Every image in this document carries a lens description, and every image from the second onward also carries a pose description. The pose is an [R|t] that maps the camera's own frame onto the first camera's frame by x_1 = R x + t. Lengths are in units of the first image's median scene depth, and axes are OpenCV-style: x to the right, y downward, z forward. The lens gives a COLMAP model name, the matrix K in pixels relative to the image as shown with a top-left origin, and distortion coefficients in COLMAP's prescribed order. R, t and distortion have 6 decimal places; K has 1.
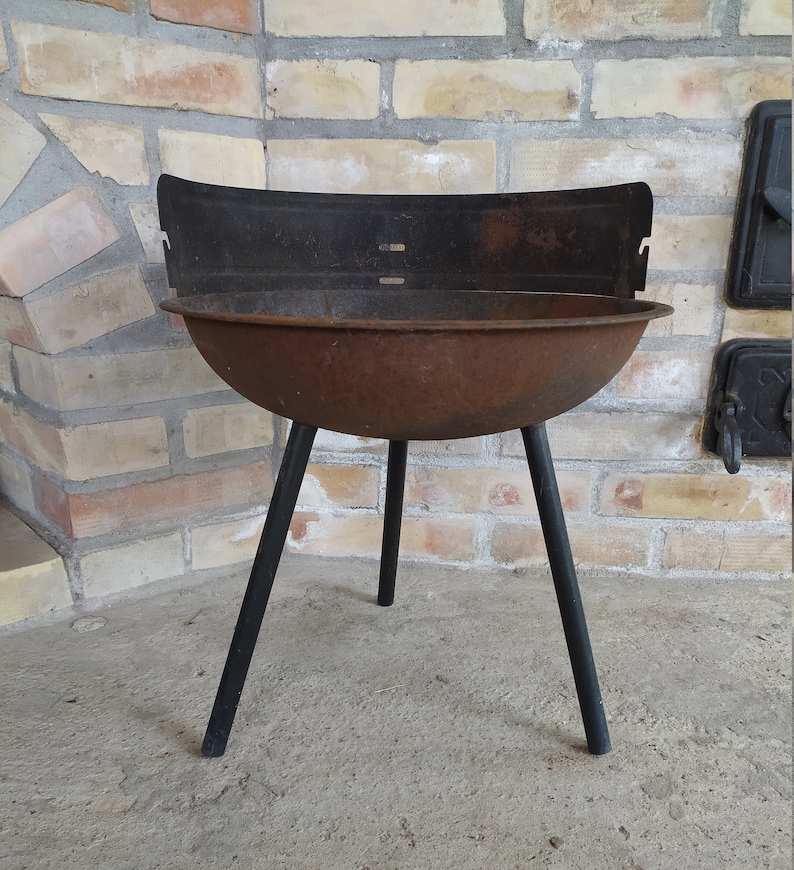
lens RADIAL K [[822.7, 0, 396.7], [0, 822.7, 460.0], [0, 0, 1]] dist [0.055312, -0.081138]
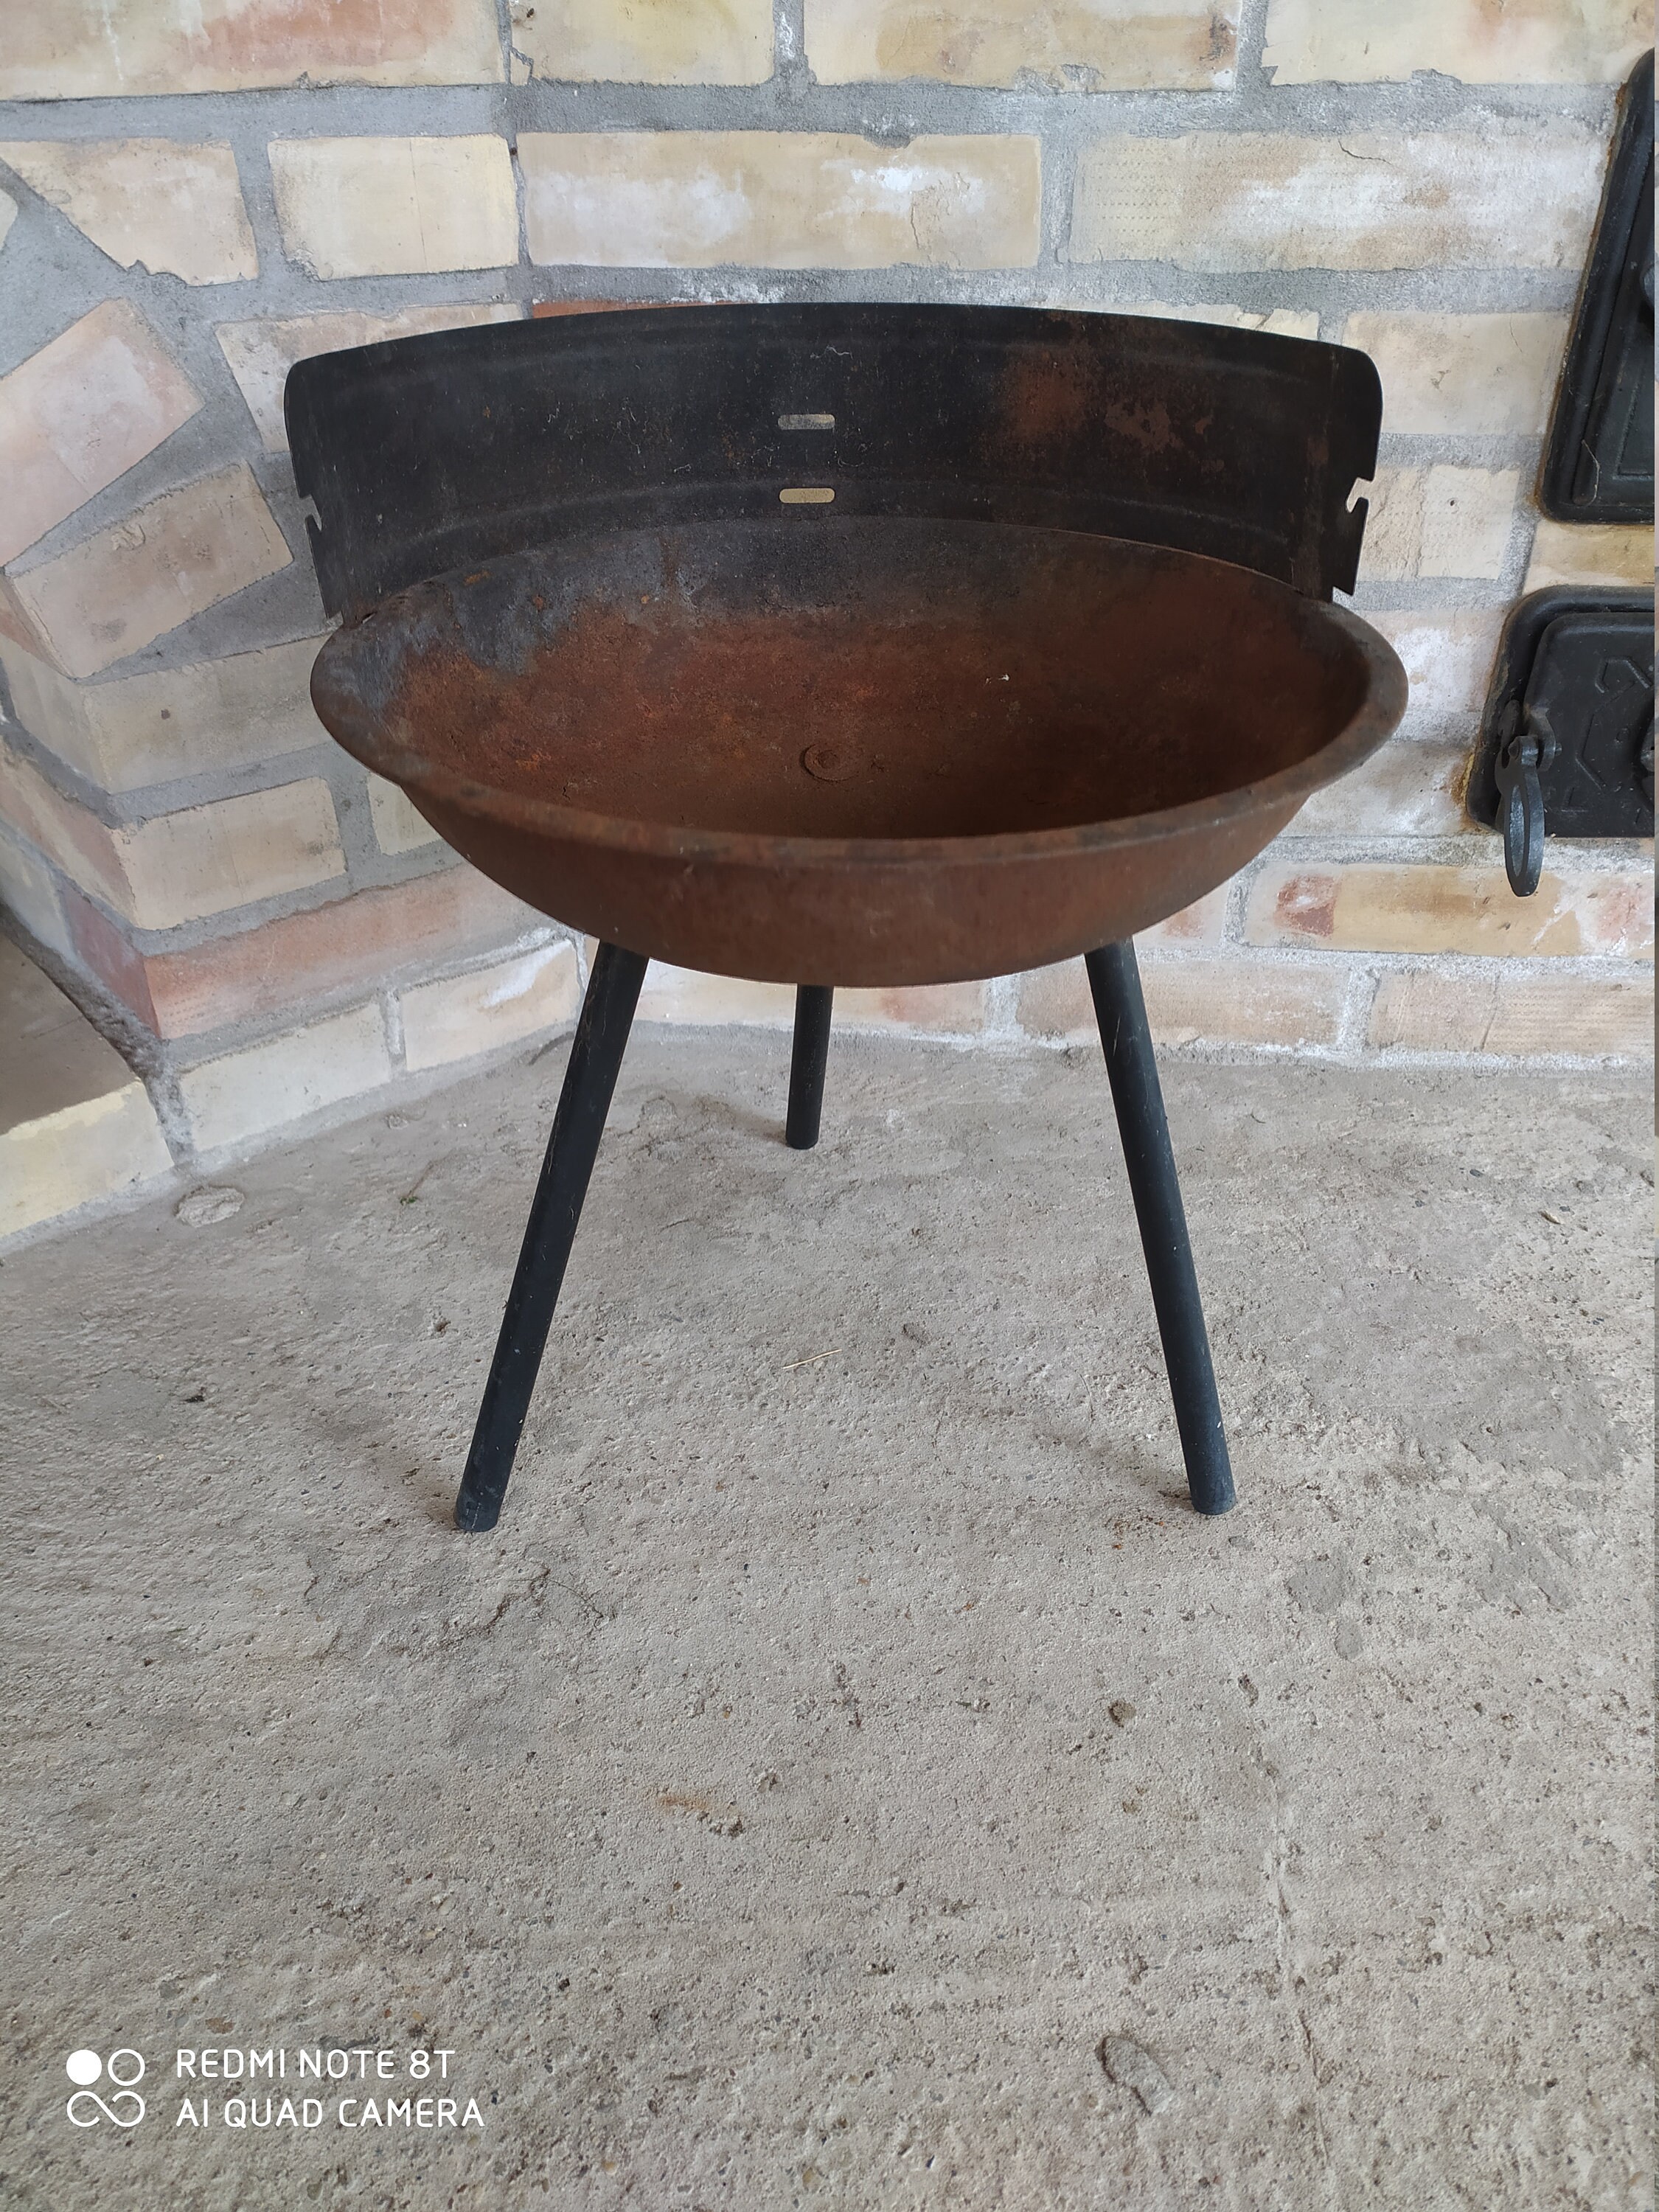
lens RADIAL K [[1725.8, 0, 829.5], [0, 1725.8, 1106.0], [0, 0, 1]] dist [0.032052, -0.027194]
pose [[0.999958, -0.009008, 0.001618, 0.001832], [0.008401, 0.973563, 0.228263, -0.104992], [-0.003632, -0.228240, 0.973598, -0.006286]]
